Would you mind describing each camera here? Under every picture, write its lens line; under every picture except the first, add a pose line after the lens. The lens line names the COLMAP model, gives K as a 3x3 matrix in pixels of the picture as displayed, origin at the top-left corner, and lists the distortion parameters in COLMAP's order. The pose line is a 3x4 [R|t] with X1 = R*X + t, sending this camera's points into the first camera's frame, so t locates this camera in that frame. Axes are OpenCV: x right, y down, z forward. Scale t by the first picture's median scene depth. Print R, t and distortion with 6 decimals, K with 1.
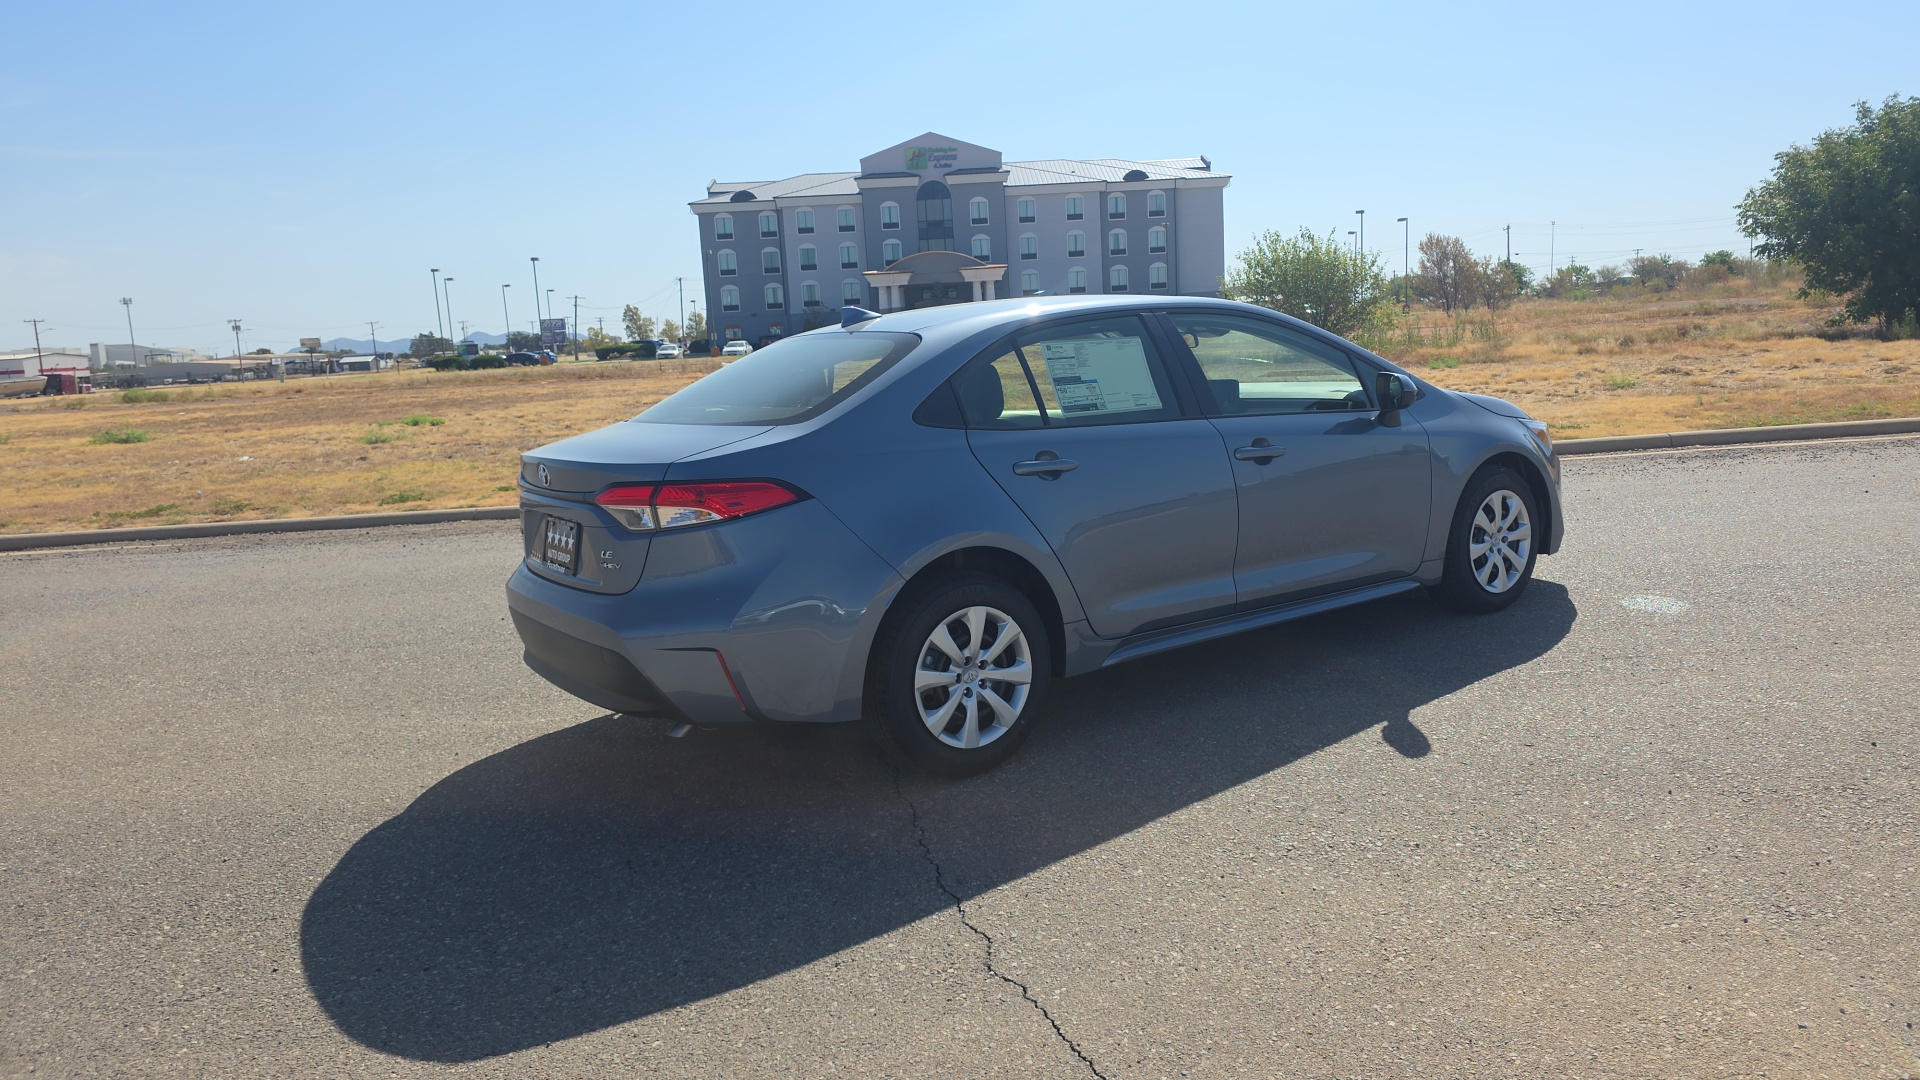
lens RADIAL K [[1307.4, 0, 961.4], [0, 1307.4, 559.3], [0, 0, 1]] dist [0.042016, -0.047905]
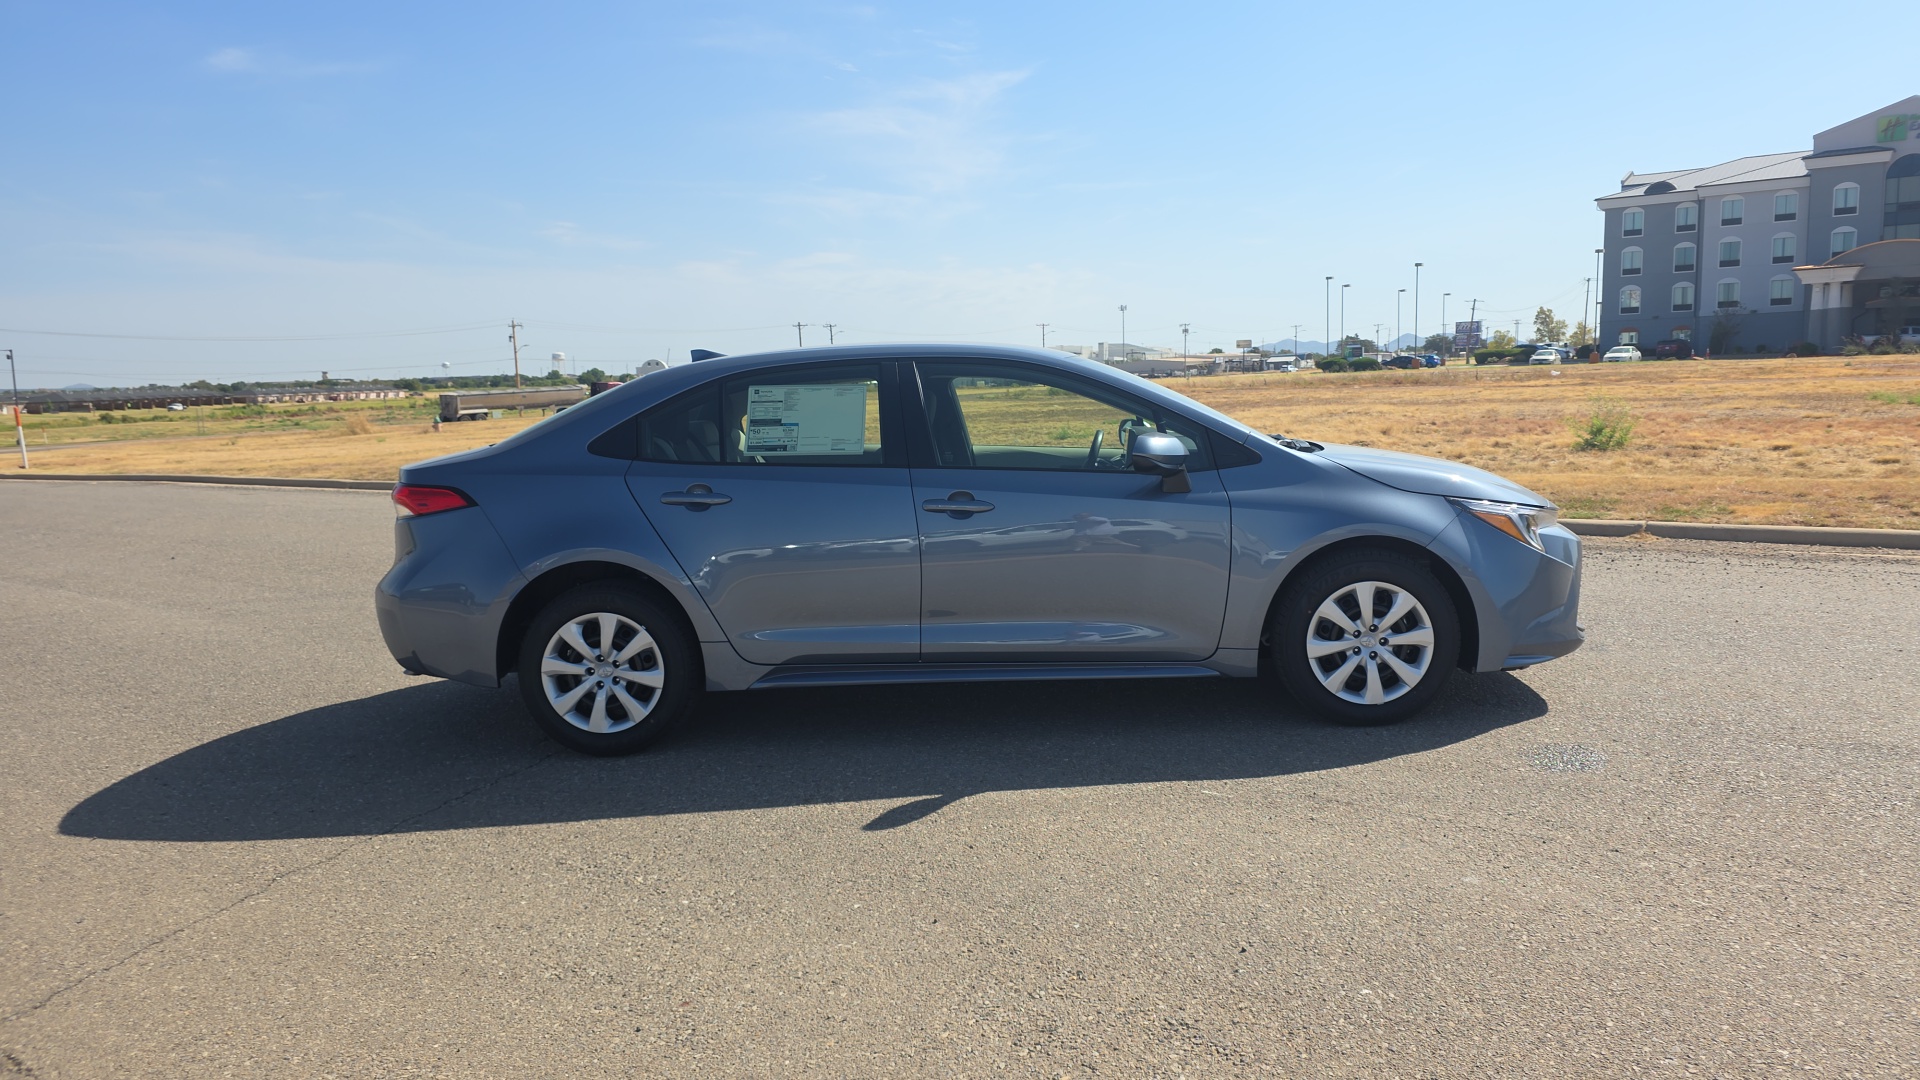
lens RADIAL K [[1307.4, 0, 1044.8], [0, 1307.4, 547.5], [0, 0, 1]] dist [0.042016, -0.047905]
pose [[0.774984, 0.109366, -0.622446, 0.099381], [-0.113928, 0.992953, 0.032619, -0.010006], [0.621627, 0.045635, 0.781983, 0.031296]]
